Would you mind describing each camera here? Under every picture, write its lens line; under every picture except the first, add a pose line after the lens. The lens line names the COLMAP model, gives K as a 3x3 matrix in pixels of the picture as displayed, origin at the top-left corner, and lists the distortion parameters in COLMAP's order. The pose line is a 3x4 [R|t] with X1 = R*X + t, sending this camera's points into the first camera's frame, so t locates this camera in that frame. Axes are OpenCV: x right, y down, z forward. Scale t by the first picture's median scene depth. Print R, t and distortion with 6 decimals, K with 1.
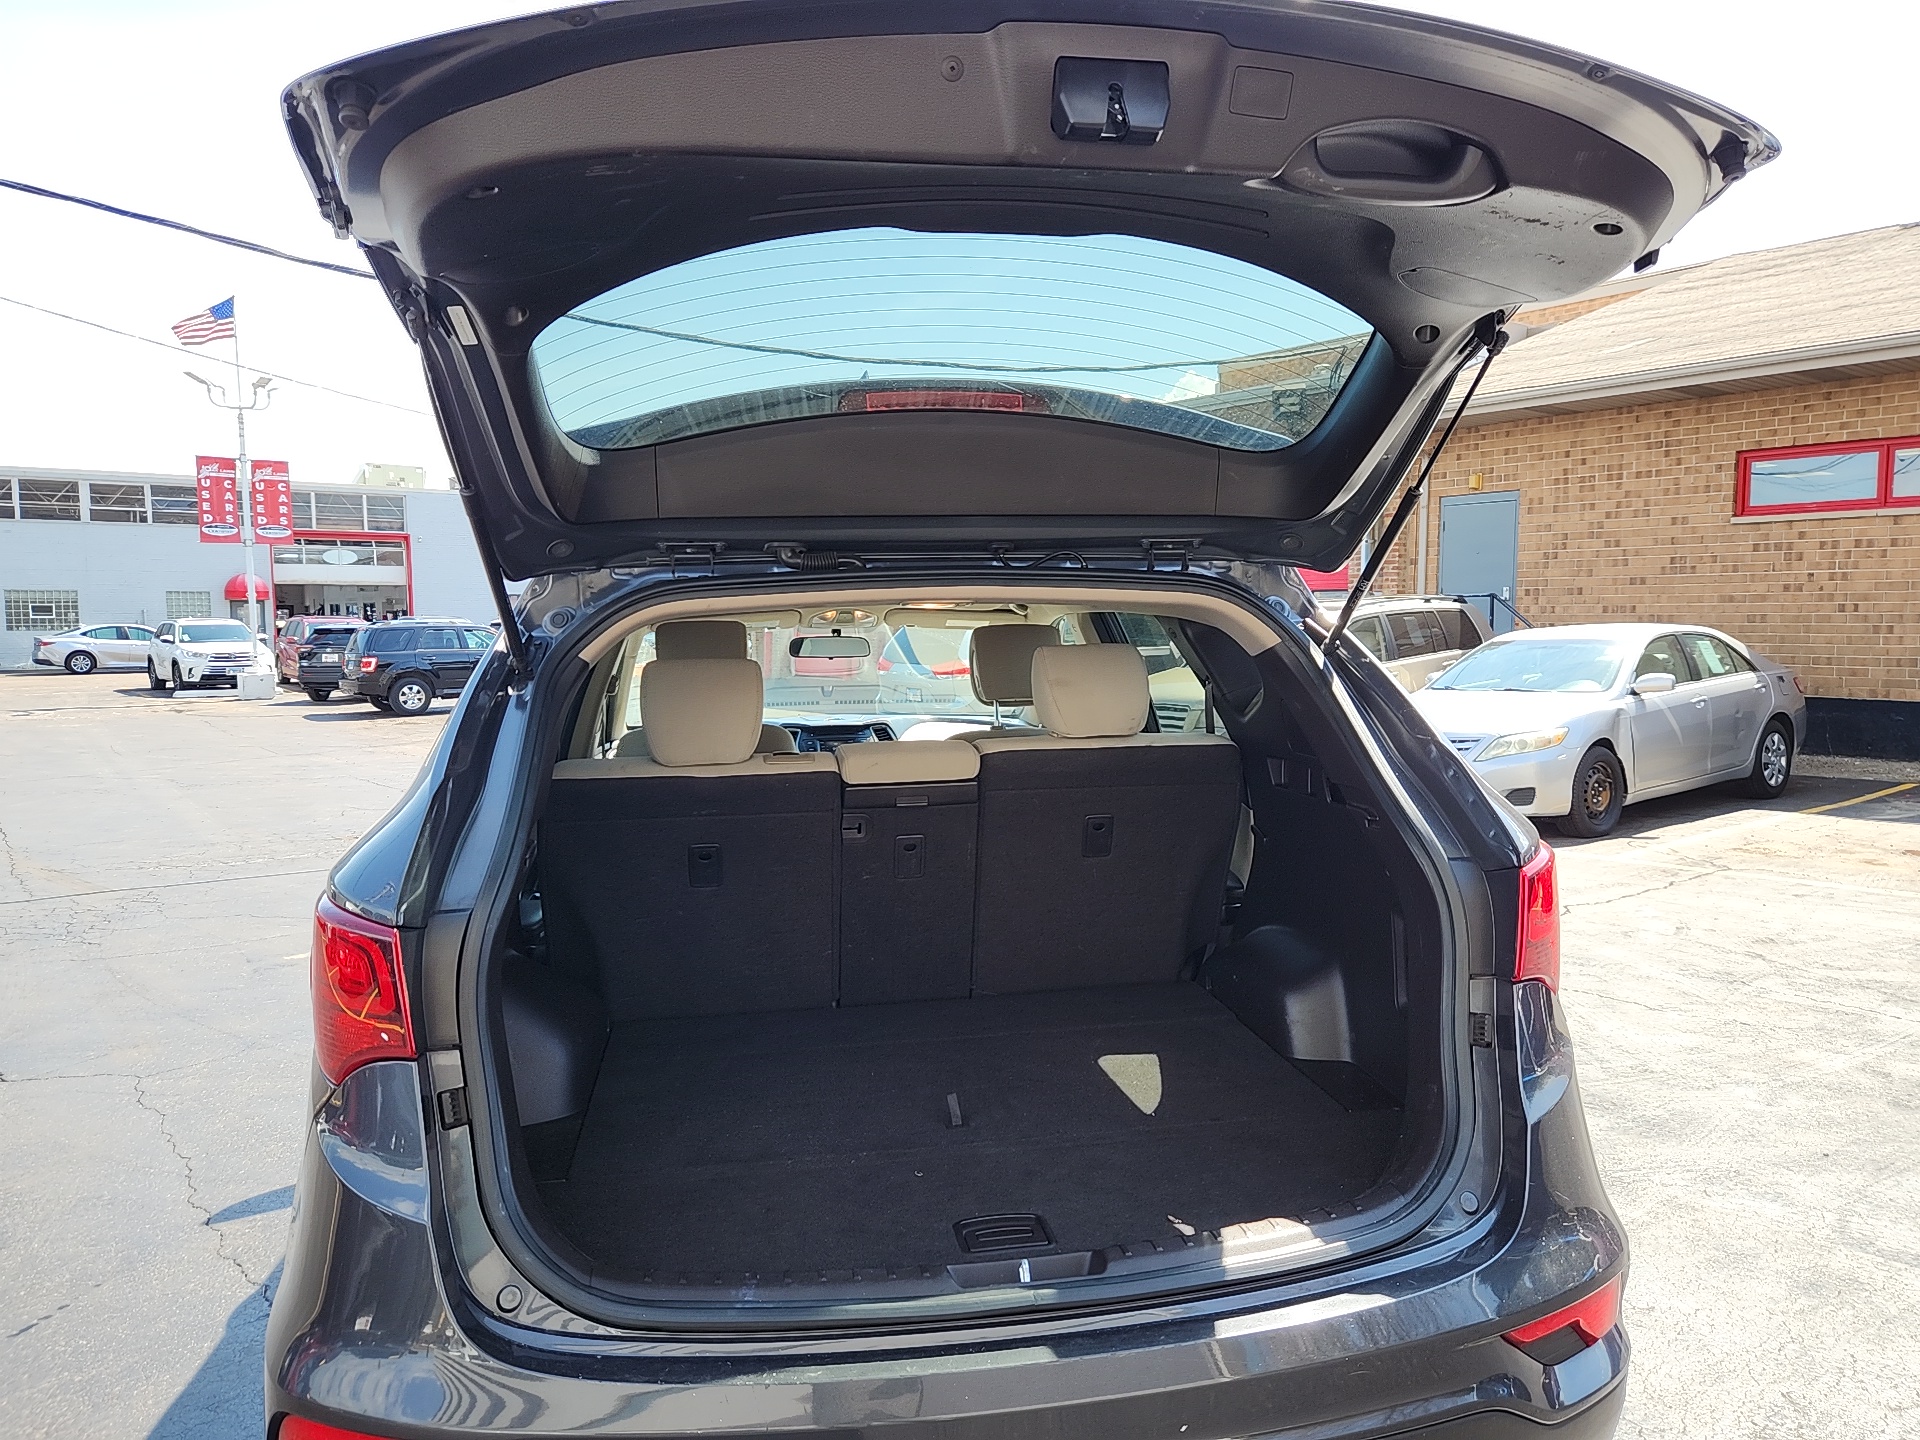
lens RADIAL K [[1313.7, 0, 960.0], [0, 1313.7, 720.0], [0, 0, 1]] dist [0.062497, -0.054271]
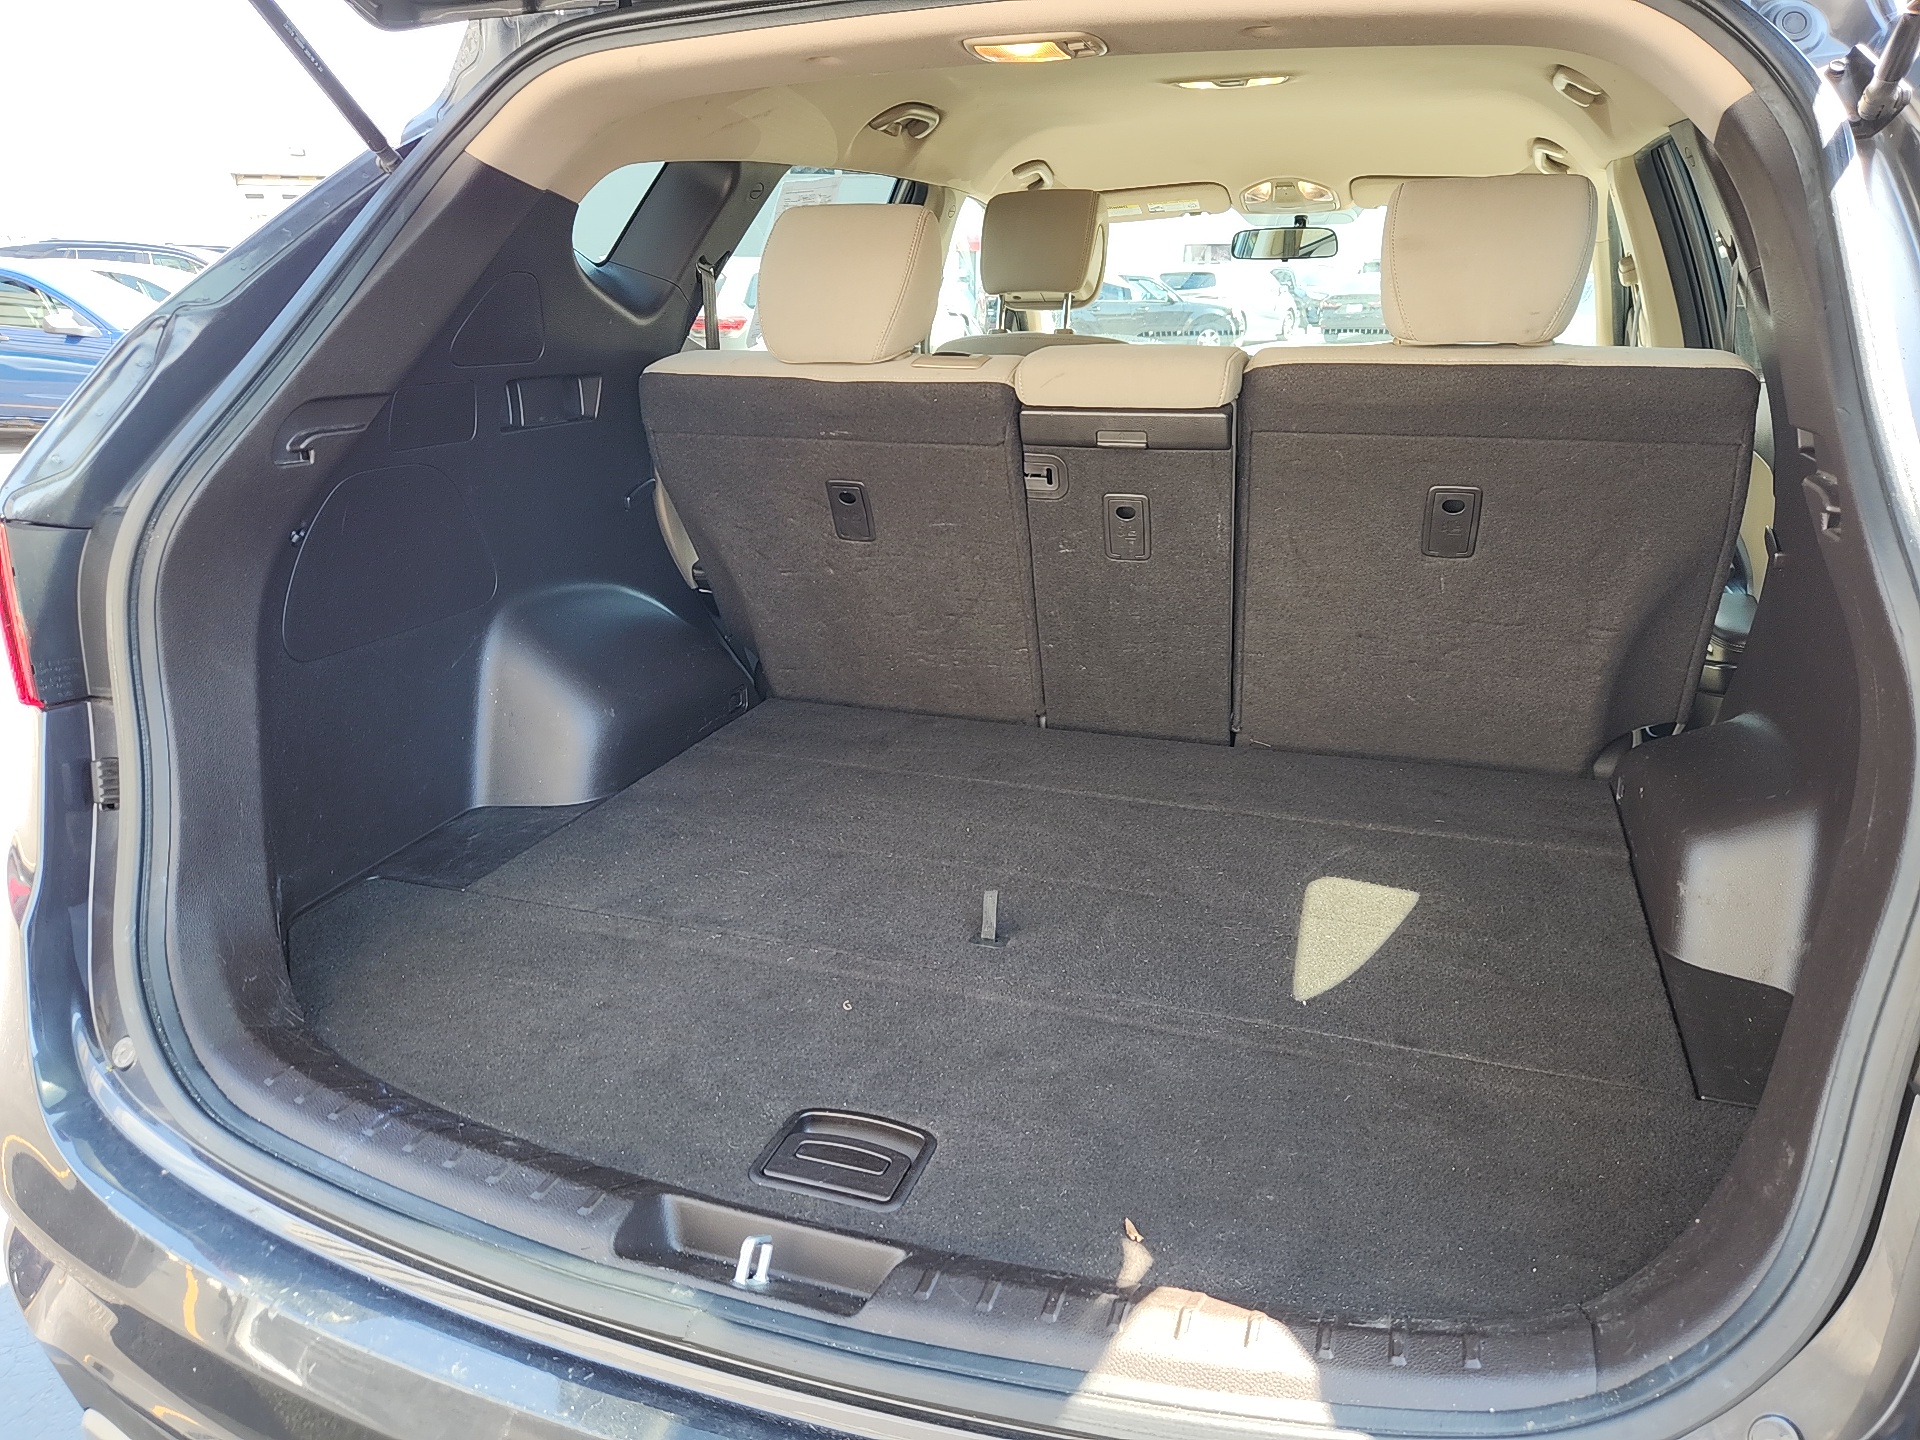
lens RADIAL K [[1313.7, 0, 960.0], [0, 1313.7, 720.0], [0, 0, 1]] dist [0.062497, -0.054271]
pose [[0.877346, 0.159707, -0.452503, 0.211722], [-0.048137, 0.967525, 0.248148, 0.039041], [0.477439, -0.195930, 0.856542, 0.386944]]
